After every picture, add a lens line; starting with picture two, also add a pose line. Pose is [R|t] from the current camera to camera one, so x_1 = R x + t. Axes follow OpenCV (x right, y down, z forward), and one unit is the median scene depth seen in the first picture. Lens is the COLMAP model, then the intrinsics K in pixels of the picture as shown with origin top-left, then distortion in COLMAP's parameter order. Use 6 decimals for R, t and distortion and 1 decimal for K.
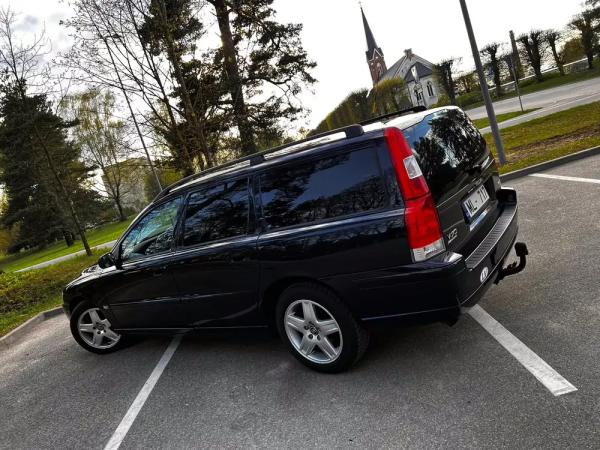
lens RADIAL K [[438.0, 0, 300.0], [0, 438.0, 225.0], [0, 0, 1]] dist [0.067354, -0.078326]
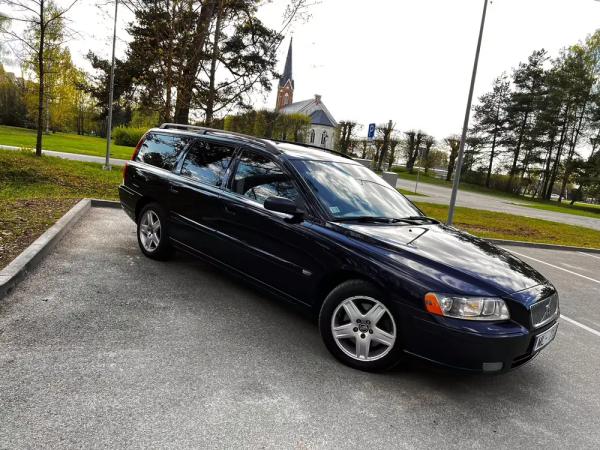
lens RADIAL K [[438.0, 0, 300.0], [0, 438.0, 225.0], [0, 0, 1]] dist [0.067354, -0.078326]
pose [[0.872490, 0.368981, 0.320336, -0.116345], [-0.359952, 0.928685, -0.089321, 0.042880], [-0.330449, -0.037374, 0.943084, -0.032264]]
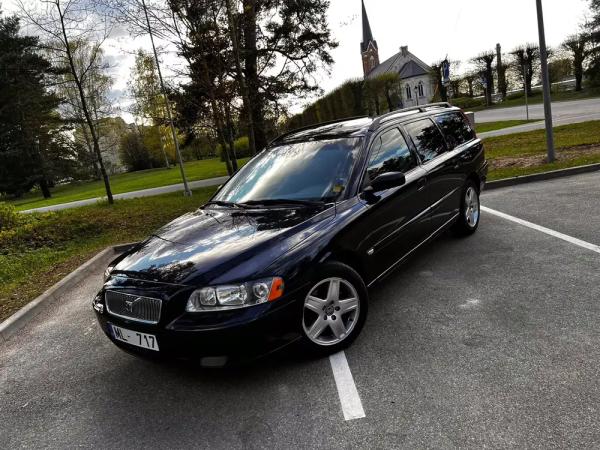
lens RADIAL K [[438.0, 0, 300.0], [0, 438.0, 225.0], [0, 0, 1]] dist [0.067354, -0.078326]
pose [[0.990339, 0.119867, 0.069720, -0.059967], [-0.122209, 0.992041, 0.030338, 0.017427], [-0.065529, -0.038565, 0.997105, -0.004448]]
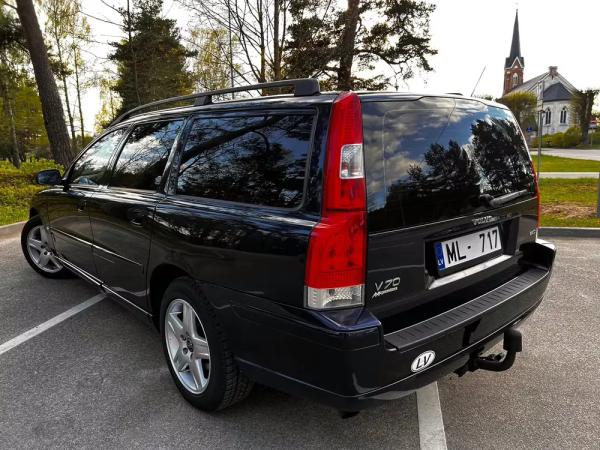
lens RADIAL K [[438.0, 0, 300.0], [0, 438.0, 225.0], [0, 0, 1]] dist [0.067354, -0.078326]
pose [[0.937233, 0.308944, -0.161706, 0.025950], [-0.300401, 0.950822, 0.075477, -0.005879], [0.177072, -0.022162, 0.983948, 0.031446]]
